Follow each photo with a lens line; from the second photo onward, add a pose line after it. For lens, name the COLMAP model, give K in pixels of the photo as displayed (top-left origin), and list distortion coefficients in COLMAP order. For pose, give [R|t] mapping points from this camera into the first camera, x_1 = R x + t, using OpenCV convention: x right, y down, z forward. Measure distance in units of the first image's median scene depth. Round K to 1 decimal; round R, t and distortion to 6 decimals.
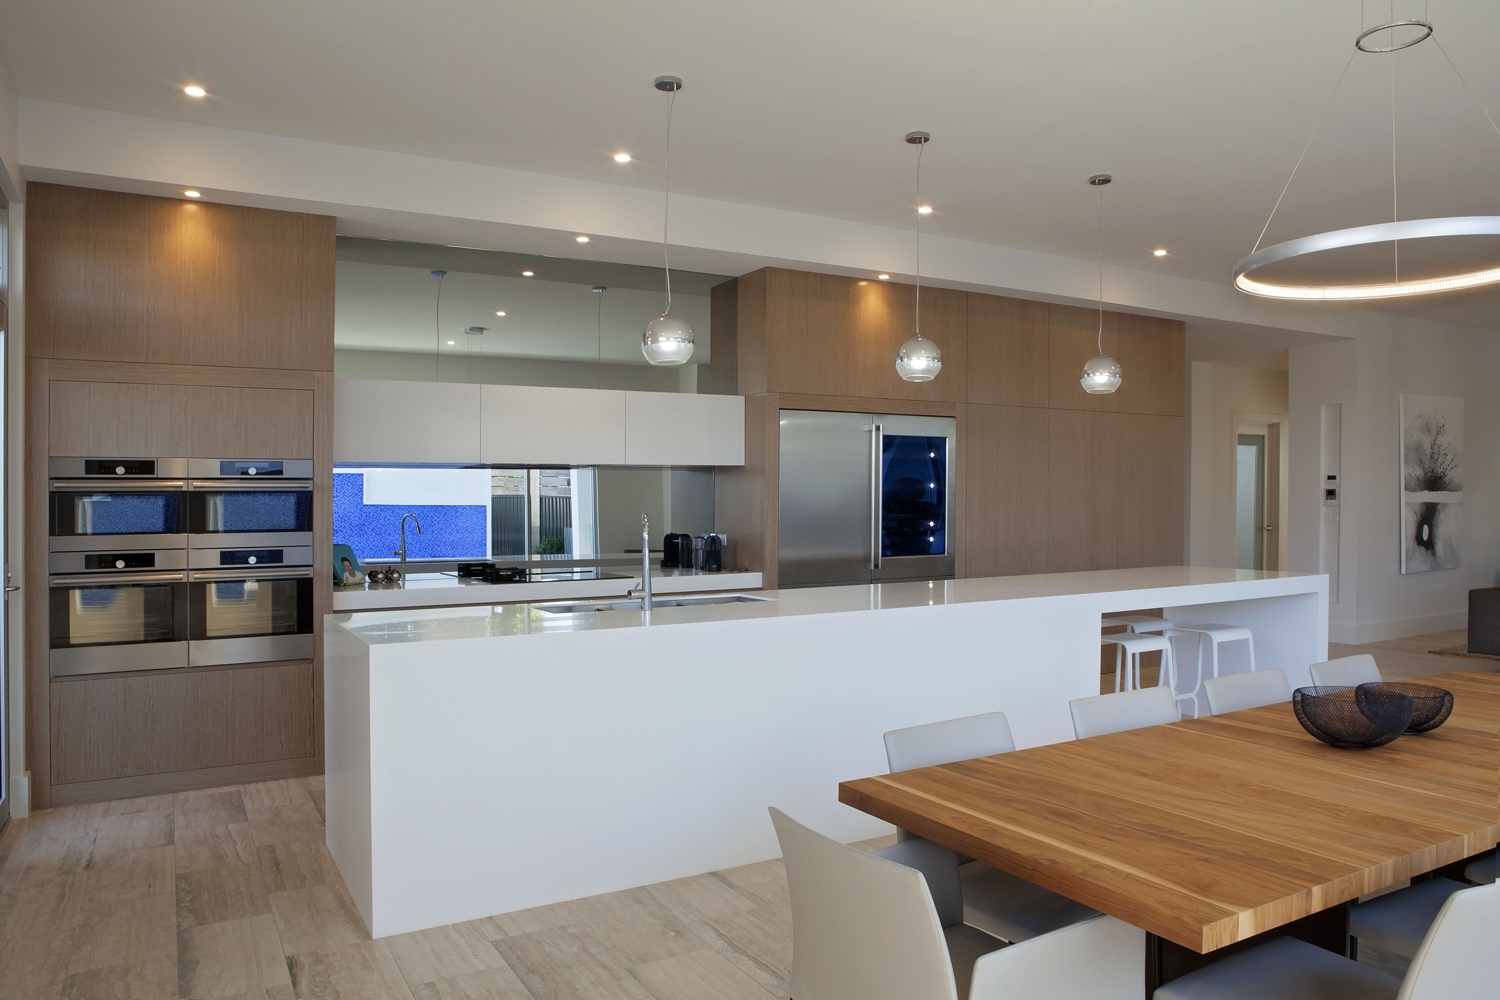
lens RADIAL K [[1049.4, 0, 752.3], [0, 1049.4, 505.5], [0, 0, 1]] dist [-0.066566, 0.031305]
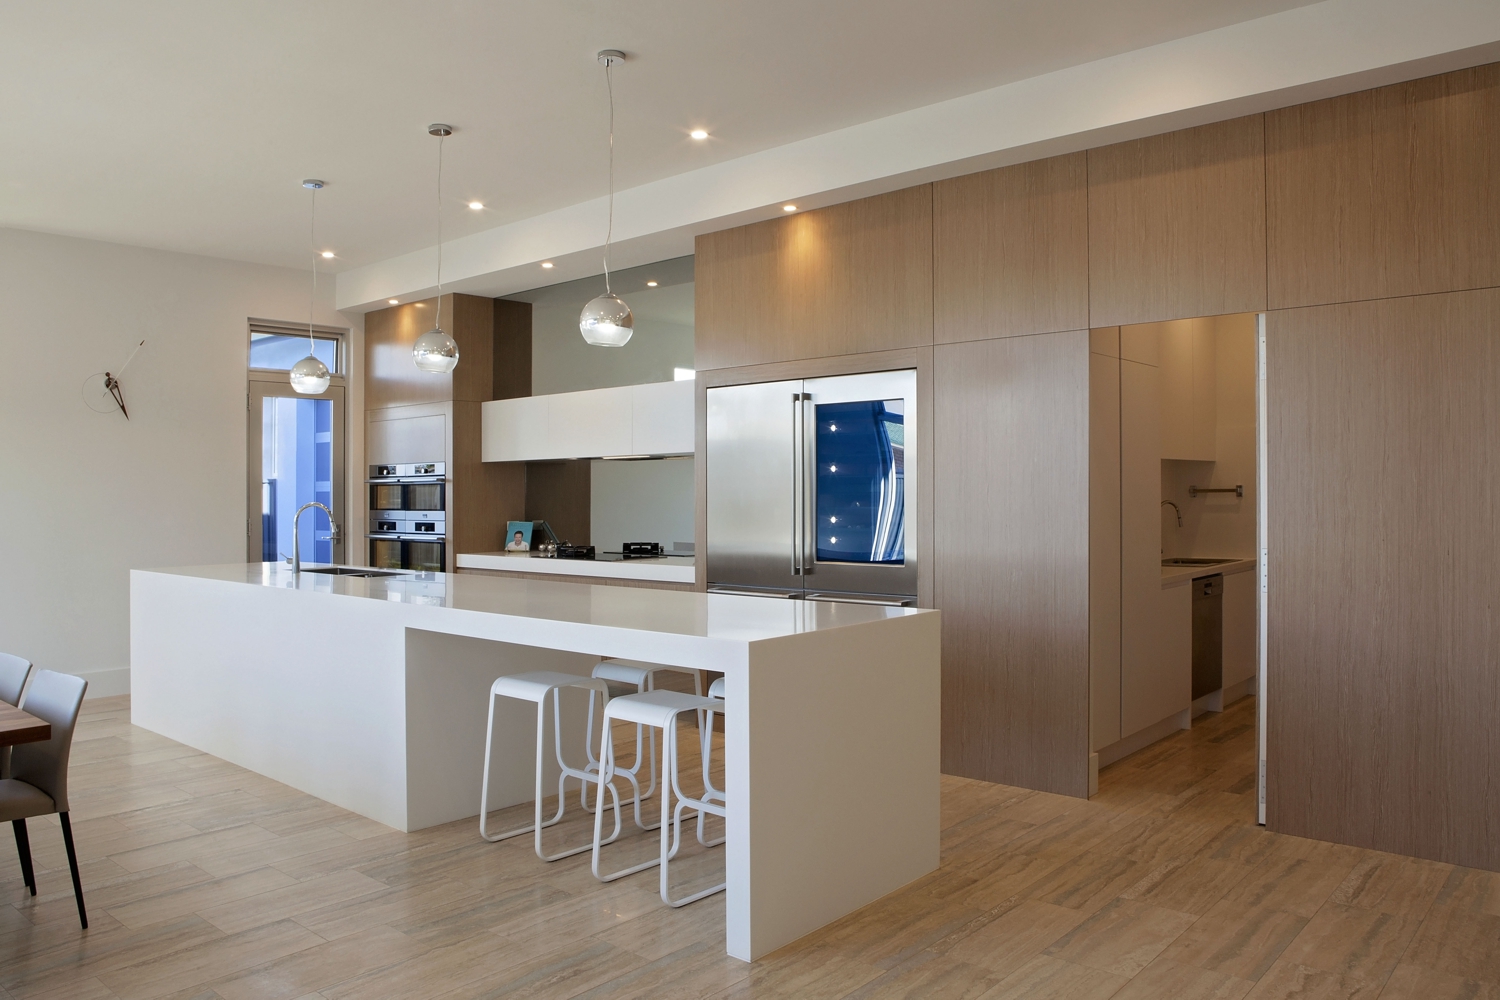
lens RADIAL K [[1049.4, 0, 751.9], [0, 1049.4, 496.7], [0, 0, 1]] dist [-0.066566, 0.031305]
pose [[0.337011, 0.009300, -0.941455, 1.016435], [0.004653, 0.999923, 0.011543, -0.009158], [0.941489, -0.008271, 0.336941, 0.823978]]
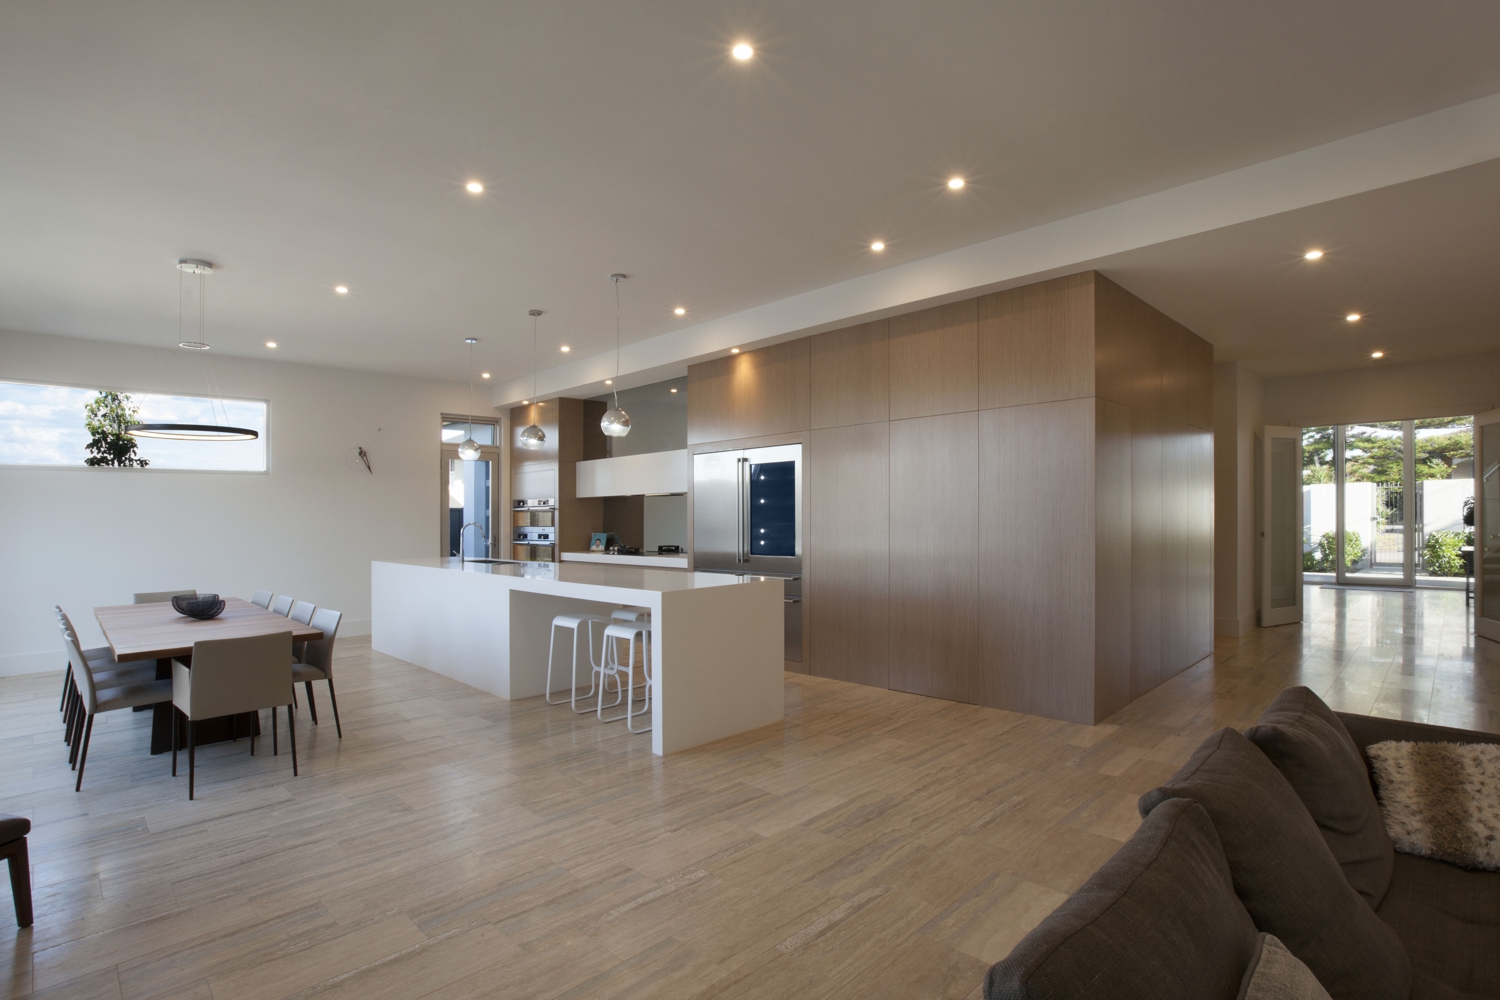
lens RADIAL K [[736.1, 0, 746.0], [0, 736.1, 512.4], [0, 0, 1]] dist [-0.034273, -0.000589]
pose [[0.255026, 0.001751, -0.966933, 1.254732], [0.012101, 0.999914, 0.005002, -0.011661], [0.966859, -0.012976, 0.254983, 0.897853]]
